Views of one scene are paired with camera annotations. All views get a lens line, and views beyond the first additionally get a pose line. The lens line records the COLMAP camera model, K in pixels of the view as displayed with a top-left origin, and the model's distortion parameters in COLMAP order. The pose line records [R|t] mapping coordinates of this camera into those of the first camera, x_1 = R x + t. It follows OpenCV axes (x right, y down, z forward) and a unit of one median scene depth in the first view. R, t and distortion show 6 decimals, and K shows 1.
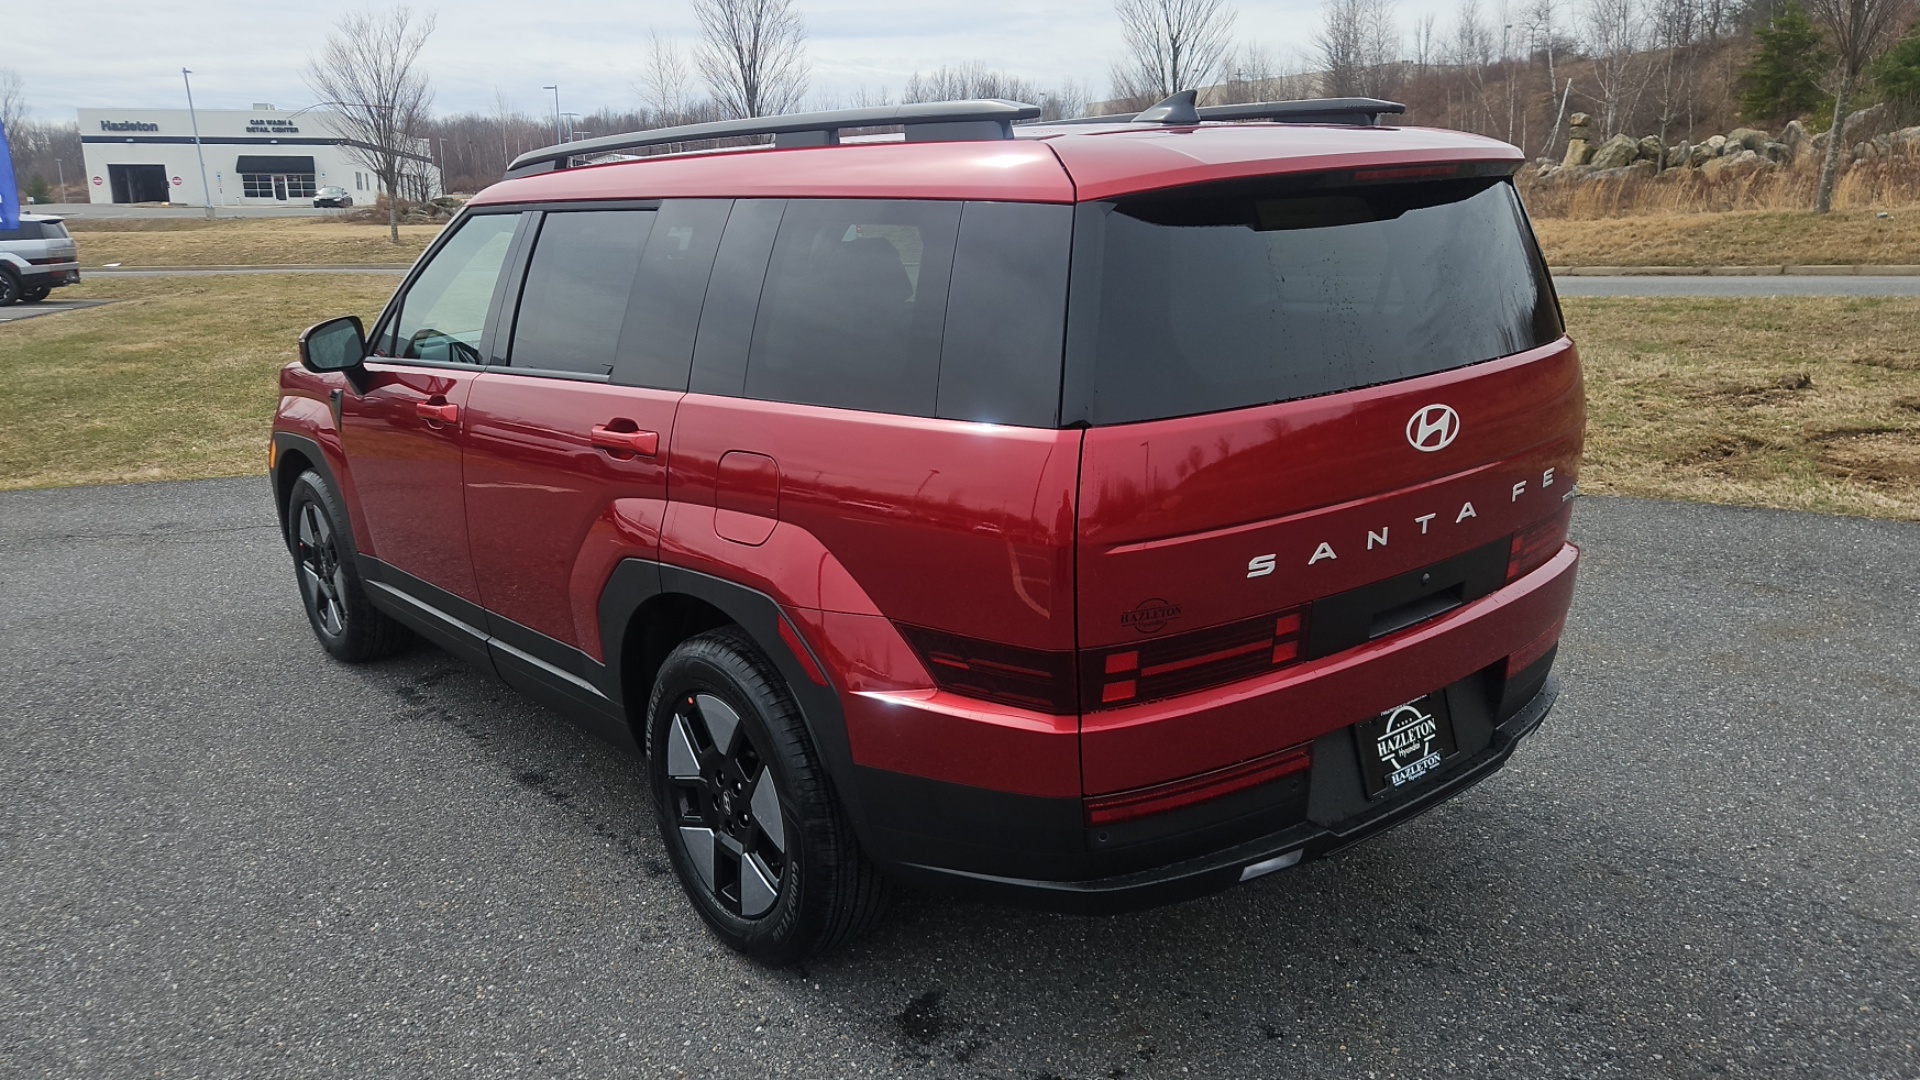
lens RADIAL K [[1408.0, 0, 938.7], [0, 1408.0, 542.5], [0, 0, 1]] dist [0.064517, -0.023265]
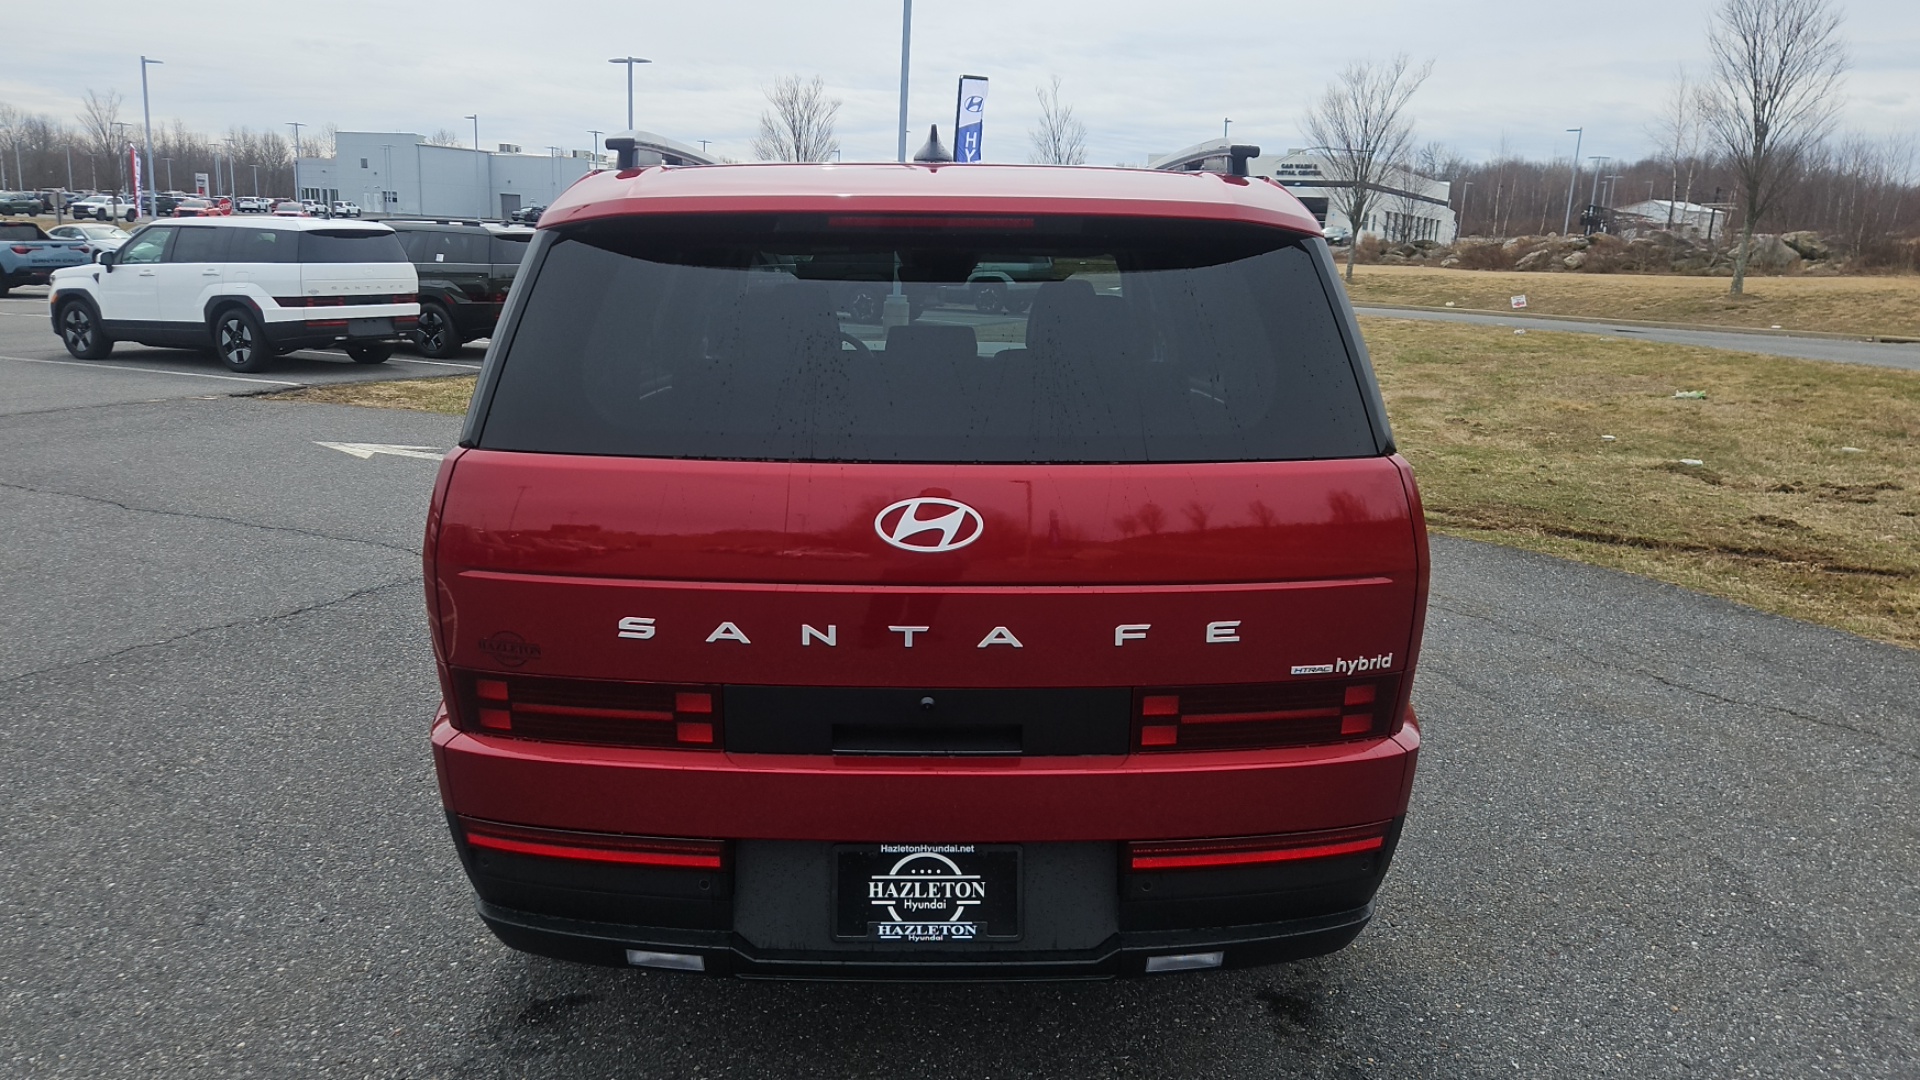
lens RADIAL K [[1408.0, 0, 933.7], [0, 1408.0, 531.3], [0, 0, 1]] dist [0.064517, -0.023265]
pose [[0.779180, 0.173576, -0.602287, 0.792774], [-0.194812, 0.980366, 0.030508, -0.095768], [0.595757, 0.093562, 0.797696, 0.314631]]
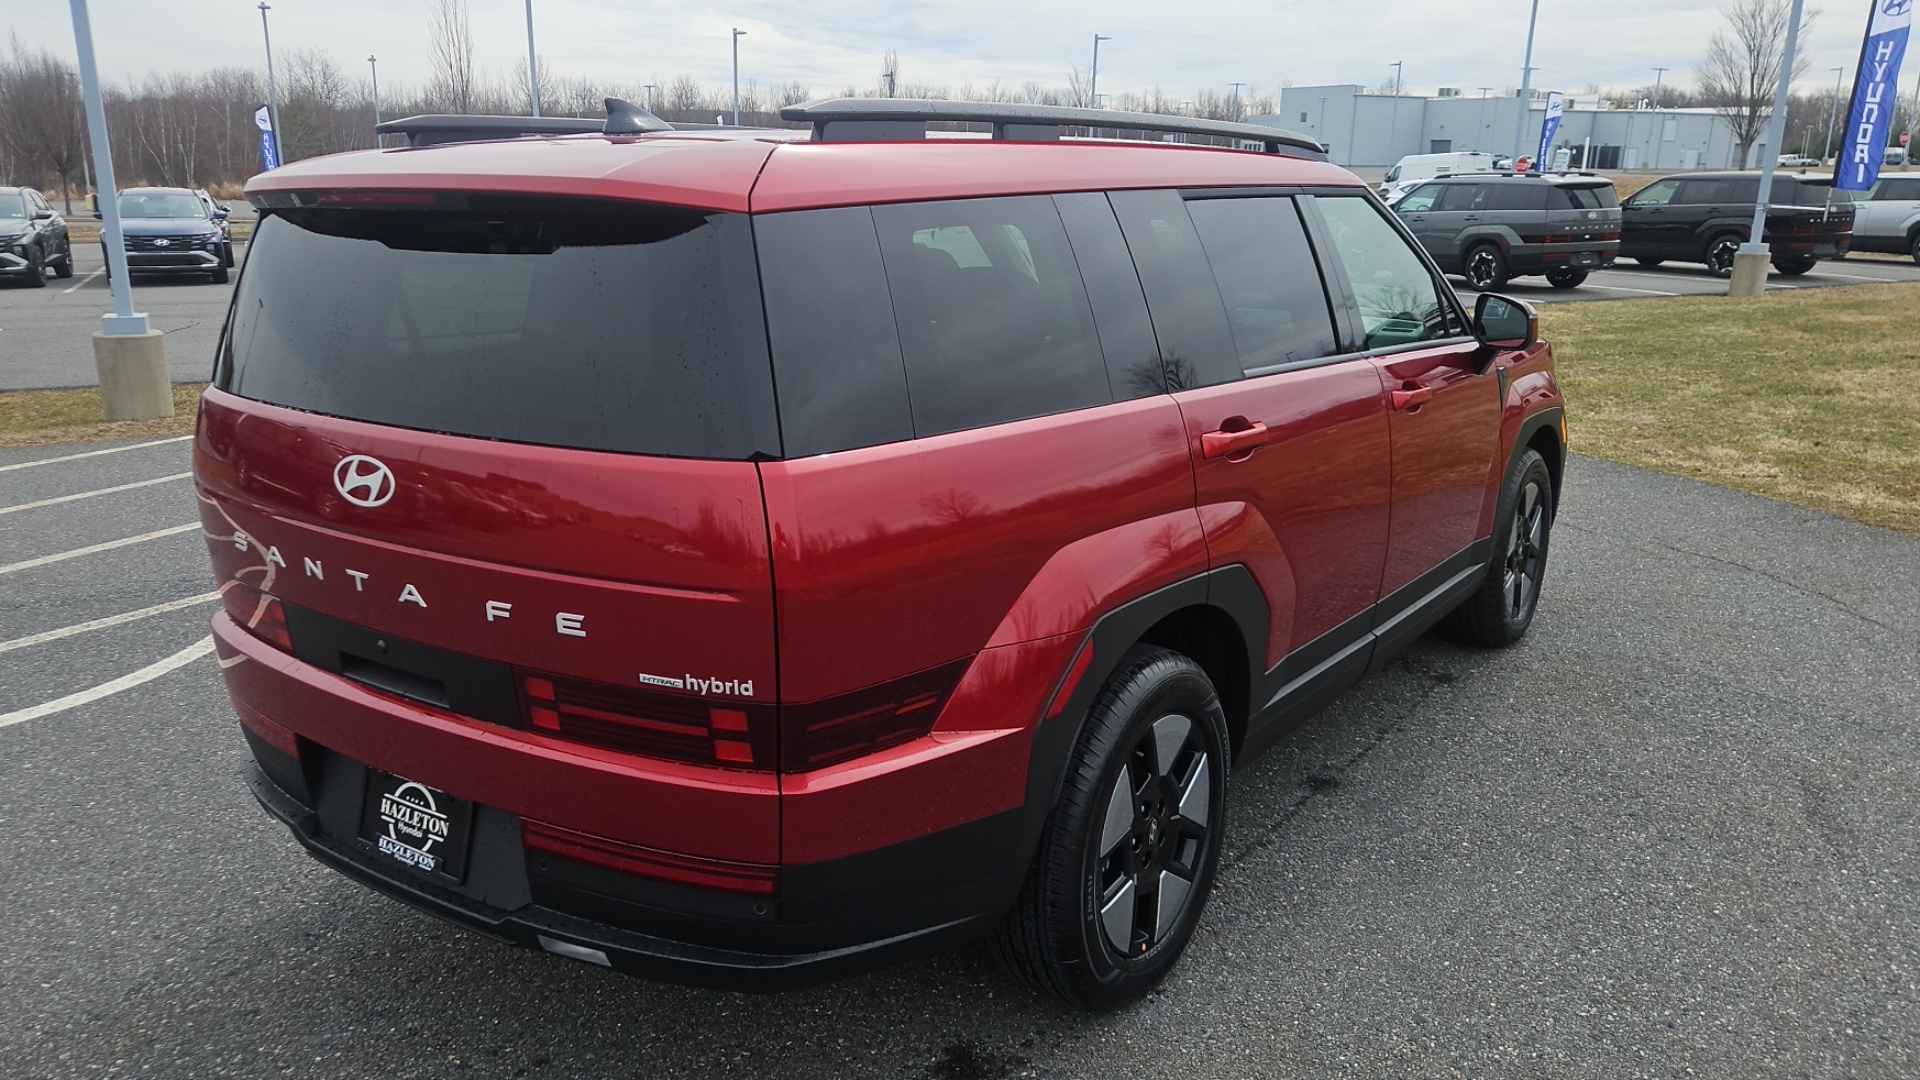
lens RADIAL K [[1408.0, 0, 957.0], [0, 1408.0, 536.3], [0, 0, 1]] dist [0.064517, -0.023265]
pose [[0.270494, 0.270363, -0.923979, 1.209374], [-0.245435, 0.947410, 0.205368, -0.304055], [0.930911, 0.171226, 0.322625, 0.990925]]
